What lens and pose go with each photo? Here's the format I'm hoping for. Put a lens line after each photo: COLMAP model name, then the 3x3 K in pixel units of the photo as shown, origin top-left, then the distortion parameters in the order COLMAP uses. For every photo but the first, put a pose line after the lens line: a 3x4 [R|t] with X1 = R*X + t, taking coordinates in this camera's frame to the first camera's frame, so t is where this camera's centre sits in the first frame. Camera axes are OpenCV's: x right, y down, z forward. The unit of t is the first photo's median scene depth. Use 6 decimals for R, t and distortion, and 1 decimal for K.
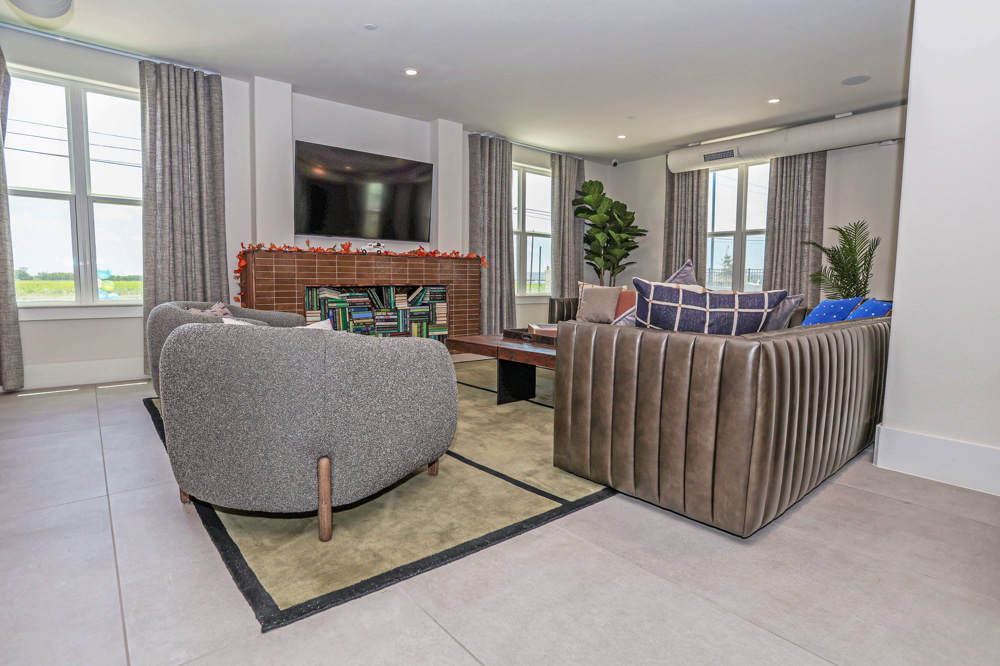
lens RADIAL K [[508.4, 0, 482.2], [0, 508.4, 331.3], [0, 0, 1]] dist [-0.045415, 0.001117]
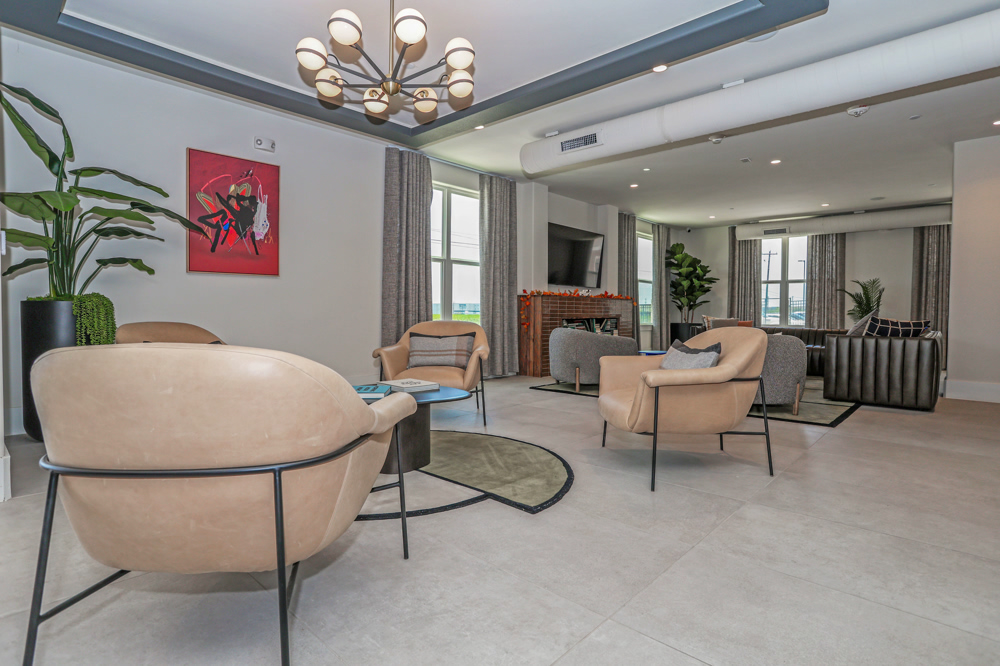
lens RADIAL K [[508.4, 0, 482.2], [0, 508.4, 331.3], [0, 0, 1]] dist [-0.045415, 0.001117]
pose [[0.992599, -0.005620, 0.121305, -0.587361], [0.013034, 0.998089, -0.060406, 0.028865], [-0.120734, 0.061540, 0.990775, -0.367874]]
